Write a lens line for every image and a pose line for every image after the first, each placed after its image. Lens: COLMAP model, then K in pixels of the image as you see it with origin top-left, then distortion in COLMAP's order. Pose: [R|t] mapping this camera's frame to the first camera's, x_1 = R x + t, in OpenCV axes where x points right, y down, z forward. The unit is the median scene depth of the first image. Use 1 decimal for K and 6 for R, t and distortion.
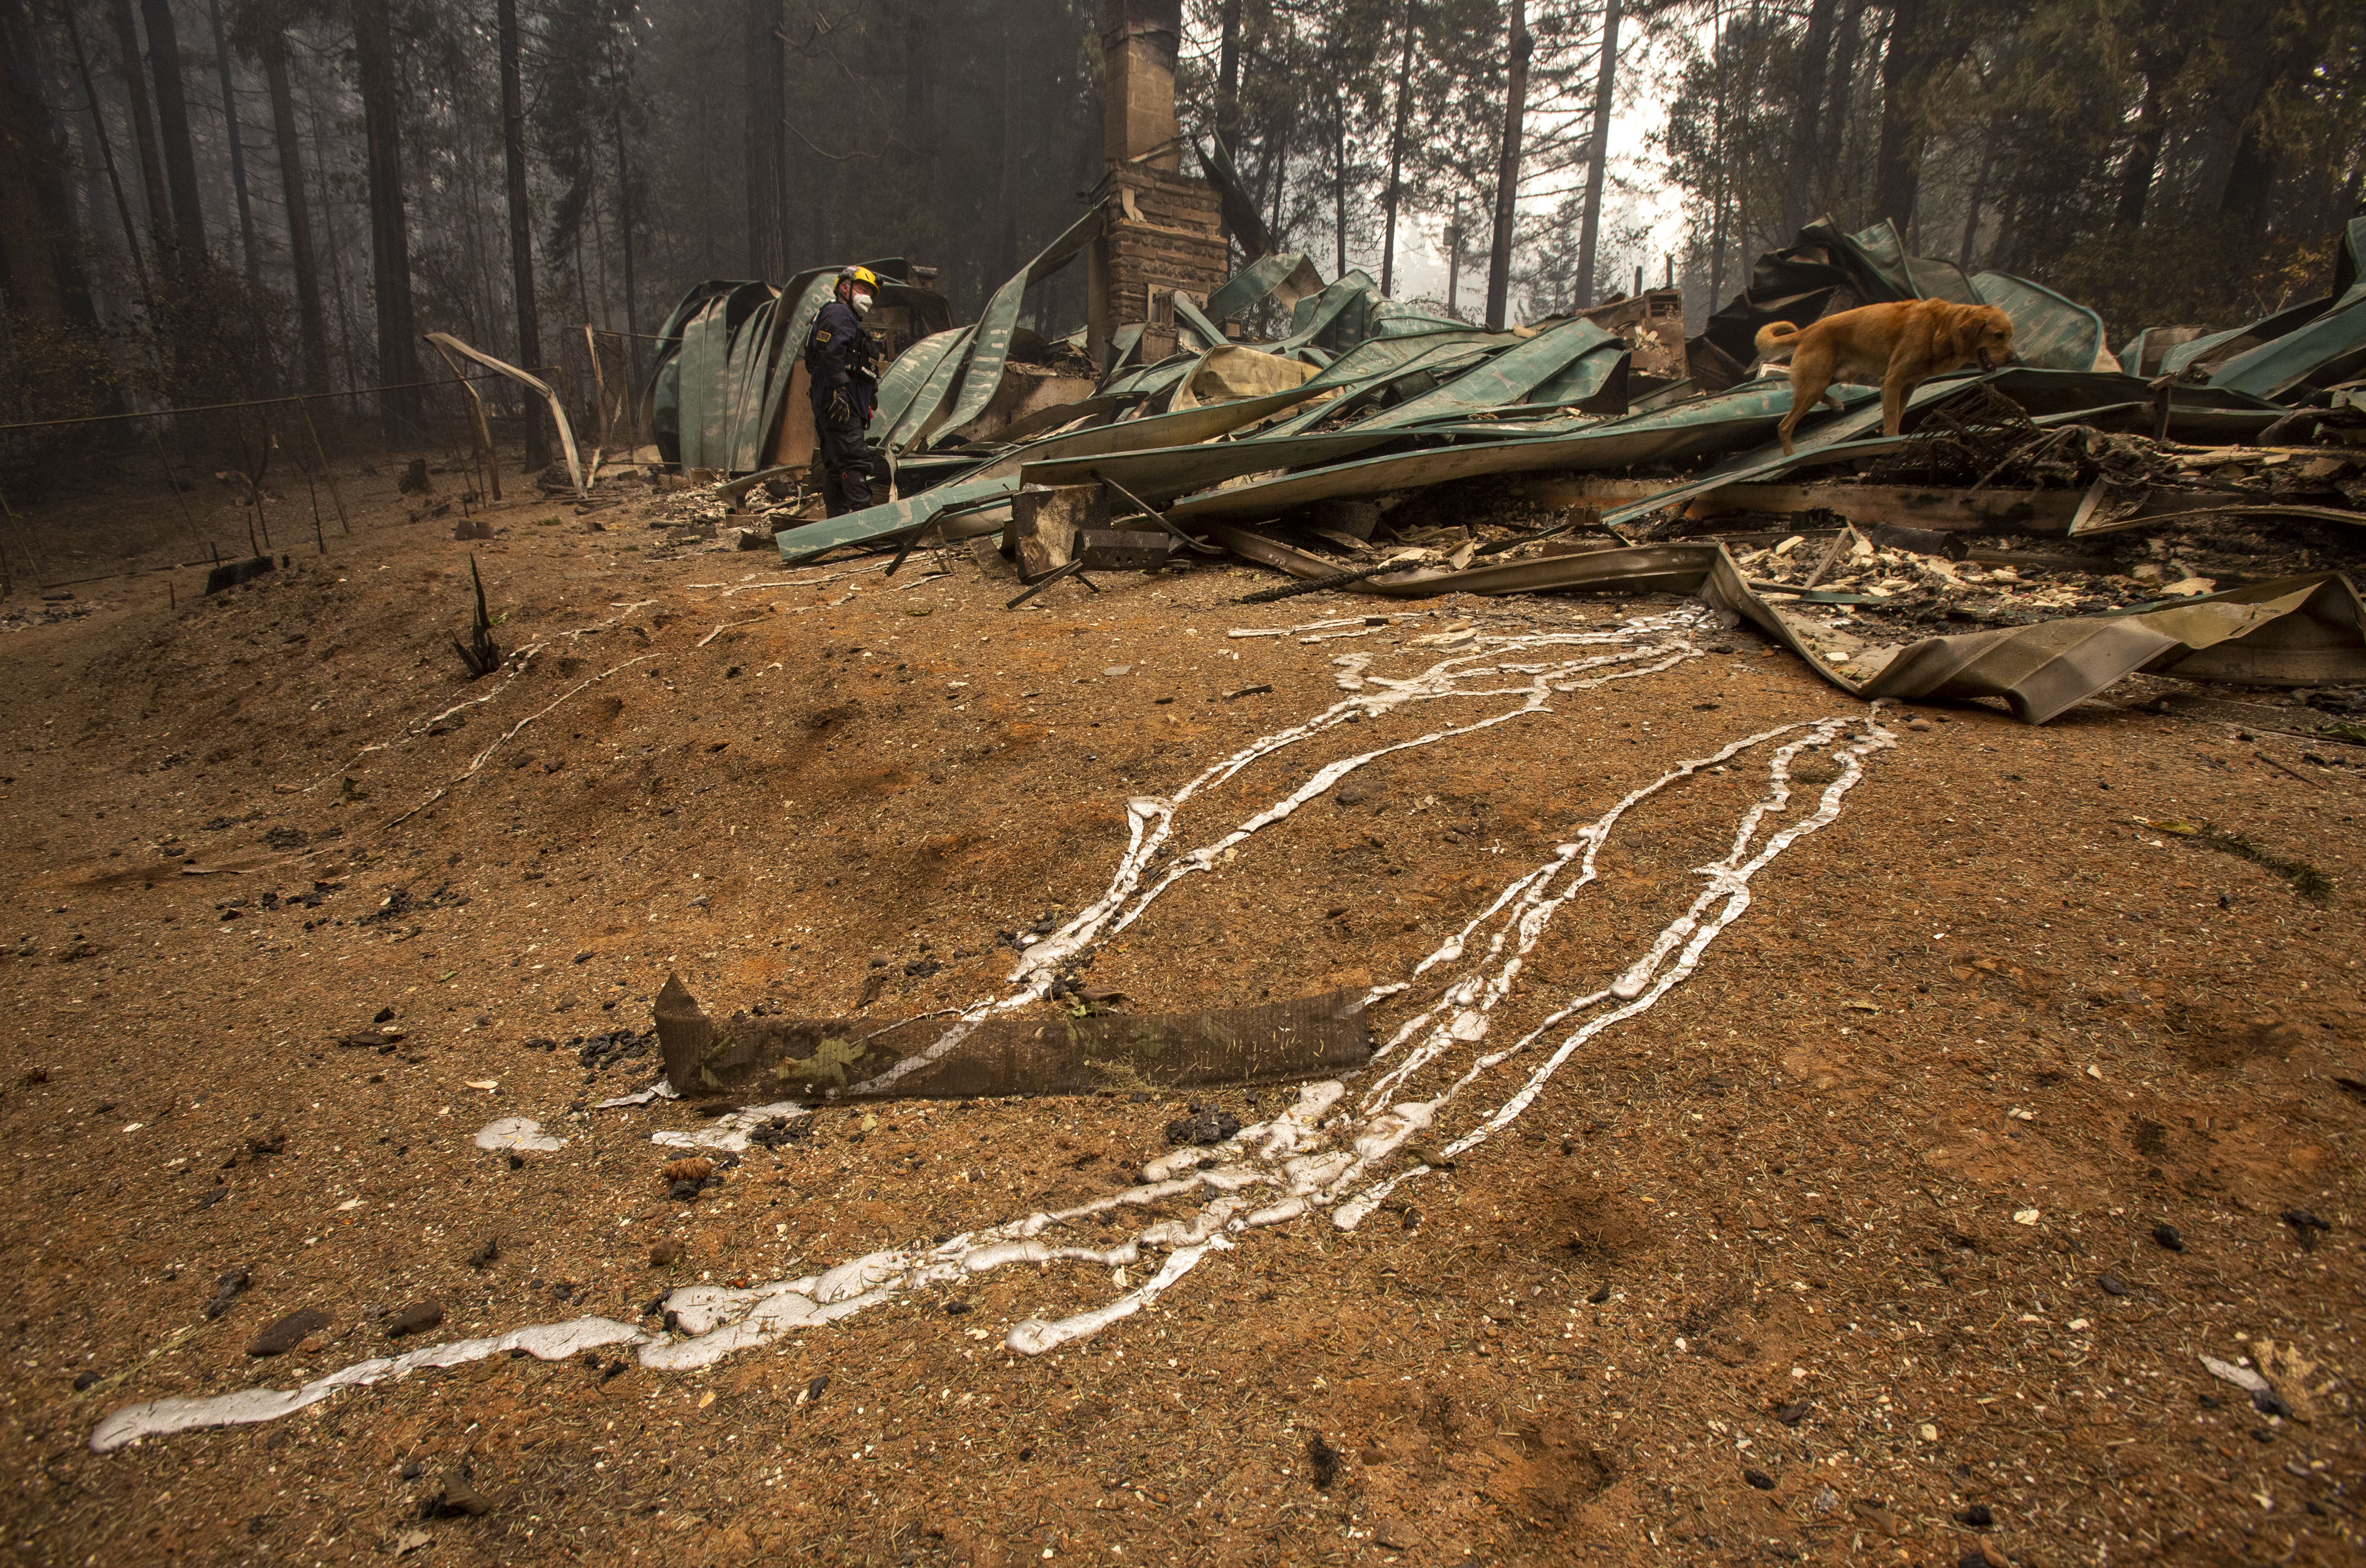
lens RADIAL K [[1067.2, 0, 1157.4], [0, 1067.2, 793.5], [0, 0, 1]] dist [-0.081352, 0.036401]
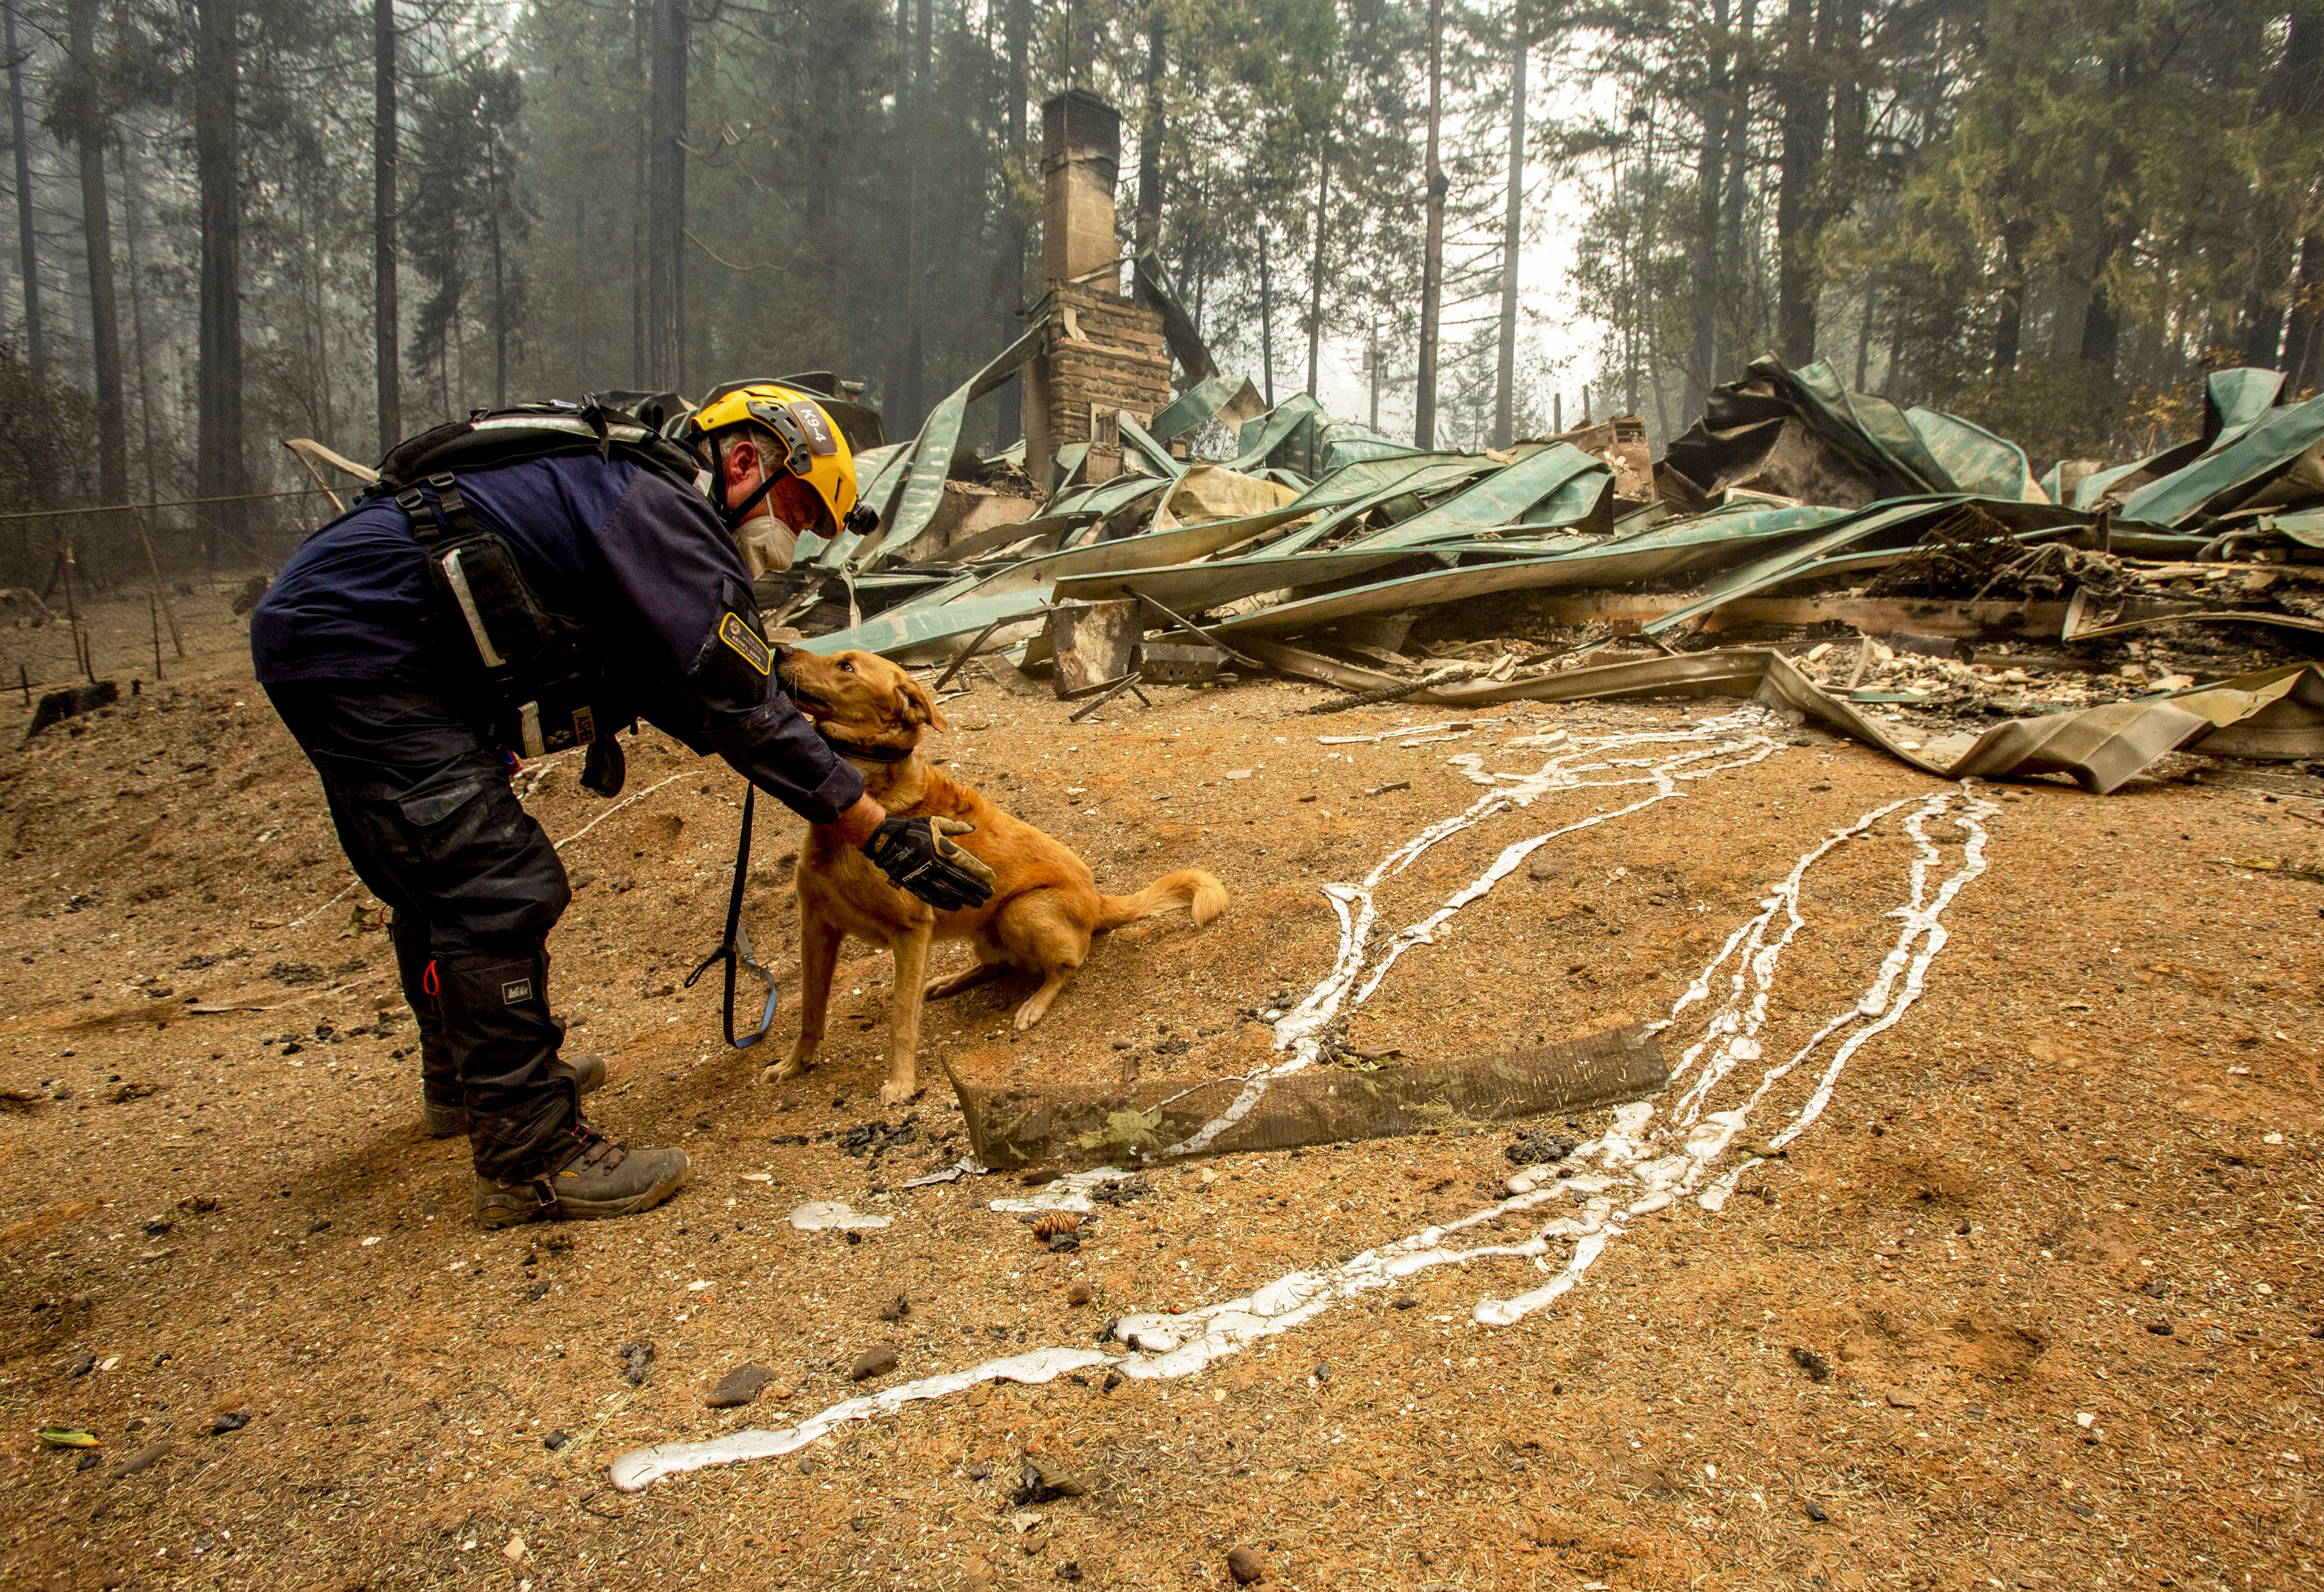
lens RADIAL K [[1173.0, 0, 1190.4], [0, 1173.0, 803.1], [0, 0, 1]] dist [-0.082360, 0.035206]
pose [[0.993254, -0.017489, 0.114632, -0.093256], [0.031251, 0.992357, -0.119378, 0.019110], [-0.111668, 0.122155, 0.986209, -0.038339]]
